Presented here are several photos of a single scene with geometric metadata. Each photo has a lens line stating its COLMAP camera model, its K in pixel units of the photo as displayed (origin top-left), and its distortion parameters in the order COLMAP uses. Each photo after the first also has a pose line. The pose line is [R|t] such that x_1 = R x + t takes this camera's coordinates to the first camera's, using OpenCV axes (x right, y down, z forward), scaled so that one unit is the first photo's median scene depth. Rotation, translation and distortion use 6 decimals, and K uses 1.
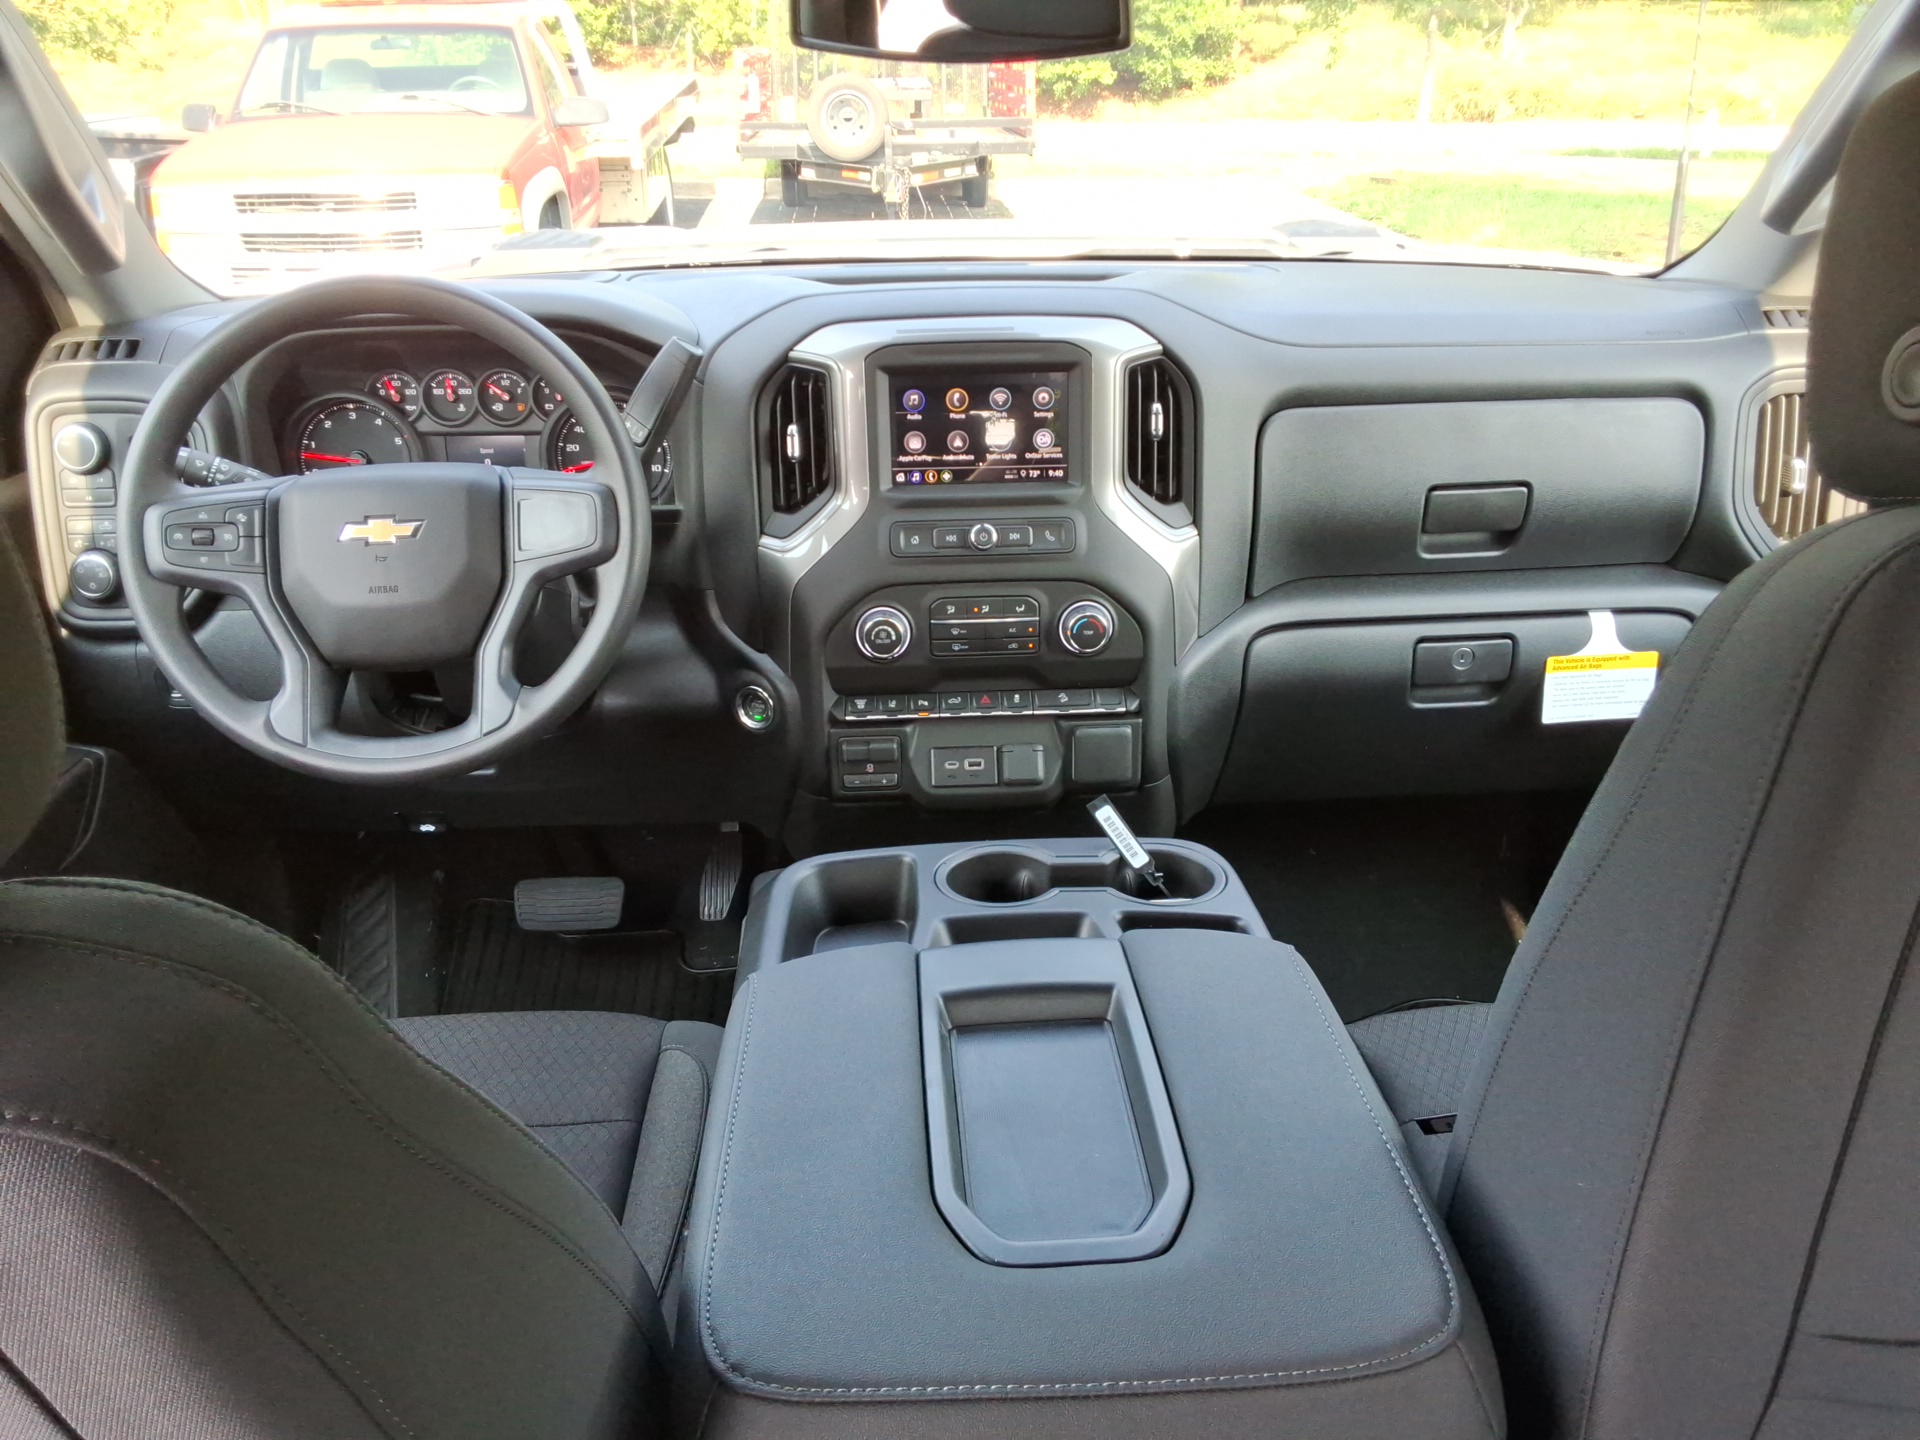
lens RADIAL K [[1548.6, 0, 976.4], [0, 1548.6, 746.1], [0, 0, 1]] dist [0.087726, -0.130284]
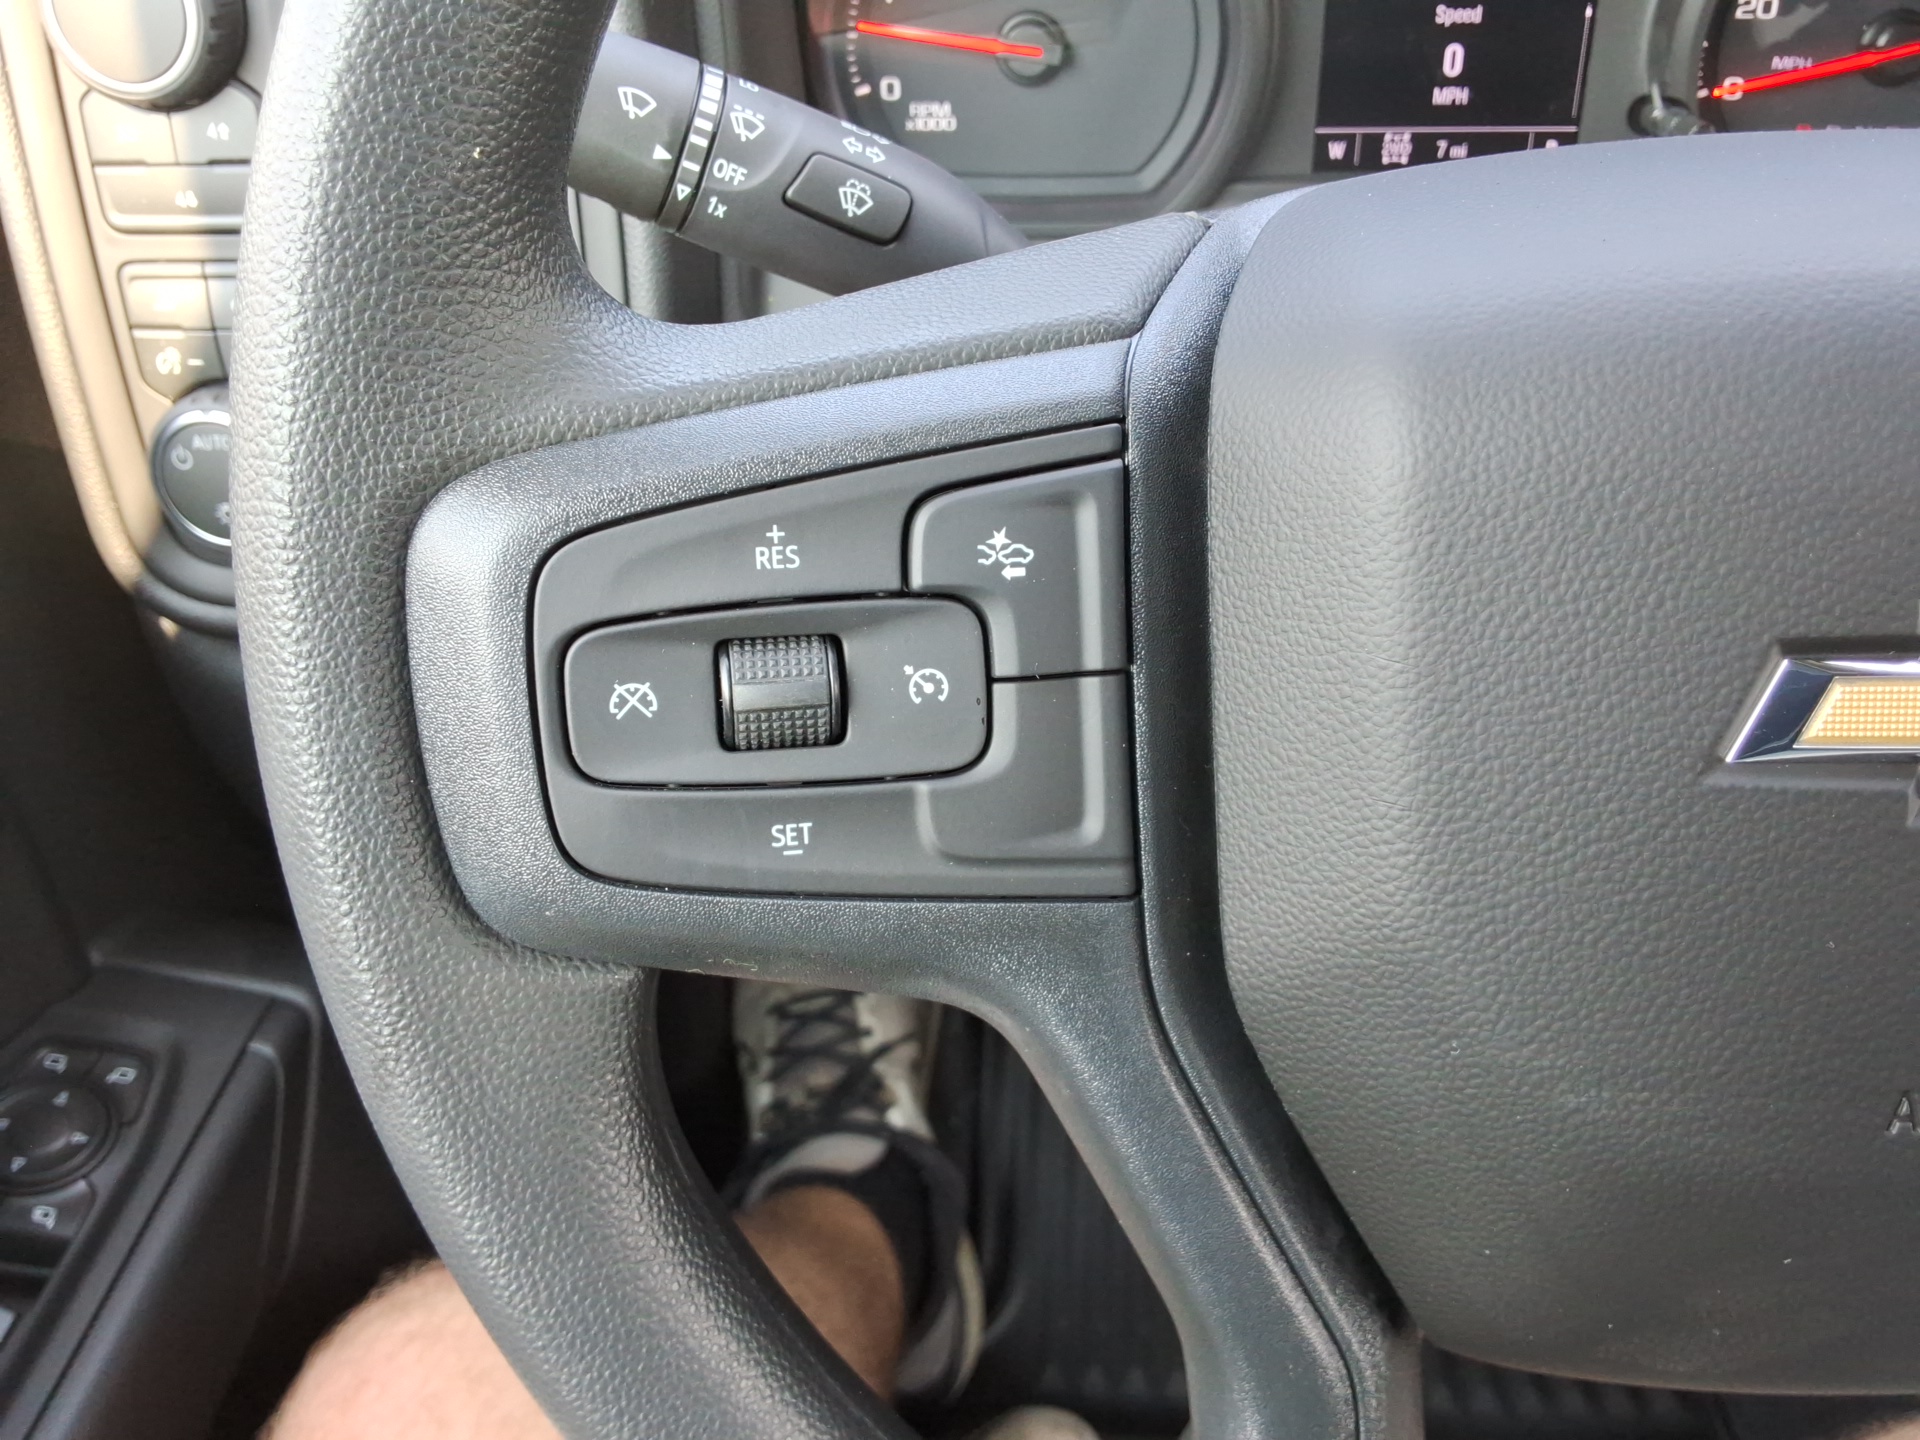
lens RADIAL K [[1548.6, 0, 968.2], [0, 1548.6, 720.5], [0, 0, 1]] dist [0.087726, -0.130284]
pose [[0.989835, 0.067306, -0.125284, -0.383396], [-0.033200, 0.965939, 0.256630, -0.142888], [0.138290, -0.249862, 0.958355, 0.721866]]
